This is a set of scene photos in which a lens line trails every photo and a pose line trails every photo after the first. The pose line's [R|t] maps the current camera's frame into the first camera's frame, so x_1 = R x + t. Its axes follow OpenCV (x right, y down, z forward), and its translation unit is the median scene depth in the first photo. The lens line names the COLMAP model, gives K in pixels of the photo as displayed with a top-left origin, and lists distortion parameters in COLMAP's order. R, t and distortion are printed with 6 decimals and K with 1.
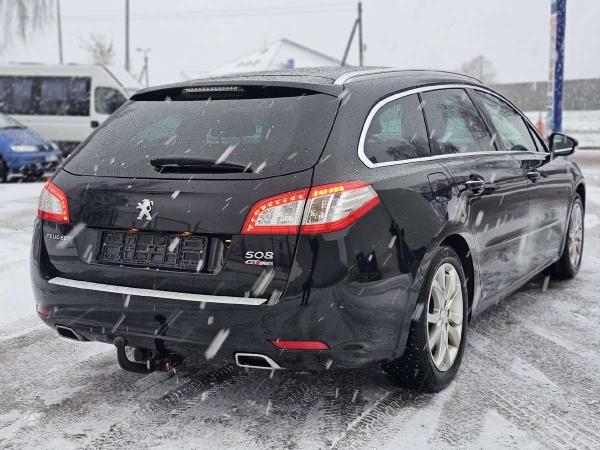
lens RADIAL K [[797.1, 0, 294.7], [0, 797.1, 224.9], [0, 0, 1]] dist [0.072147, 0.000000]
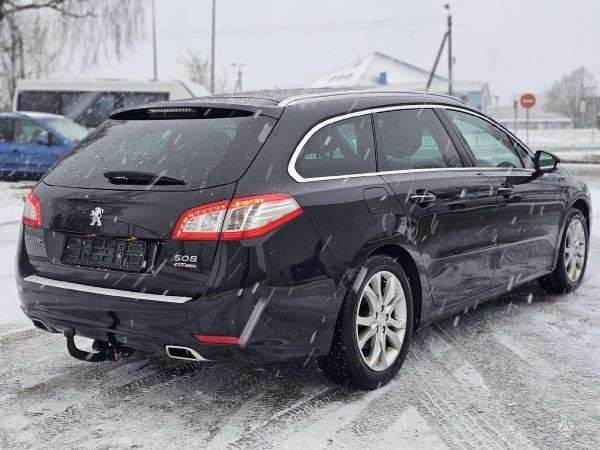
lens RADIAL K [[797.1, 0, 303.6], [0, 797.1, 226.0], [0, 0, 1]] dist [0.072147, 0.000000]
pose [[0.993942, 0.017325, -0.108535, 0.205315], [-0.018910, 0.999729, -0.013592, 0.003576], [0.108270, 0.015562, 0.994000, -0.088526]]
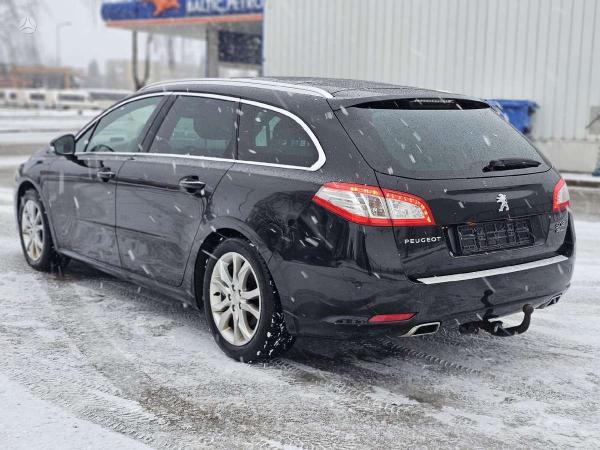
lens RADIAL K [[797.1, 0, 300.6], [0, 797.1, 224.5], [0, 0, 1]] dist [0.072147, 0.000000]
pose [[0.388631, -0.116113, 0.914048, -1.287797], [0.097521, 0.991639, 0.084506, -0.107573], [-0.916218, 0.056297, 0.396705, 0.720943]]
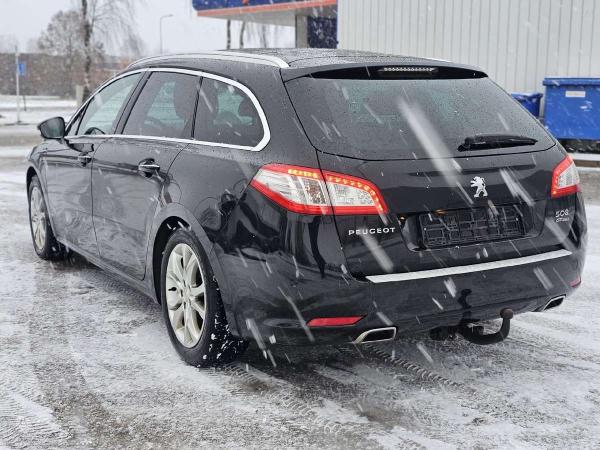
lens RADIAL K [[797.1, 0, 299.6], [0, 797.1, 223.4], [0, 0, 1]] dist [0.072147, 0.000000]
pose [[0.505811, -0.127053, 0.853237, -1.073636], [0.105620, 0.990774, 0.084921, -0.076283], [-0.856154, 0.047165, 0.514563, 0.603691]]
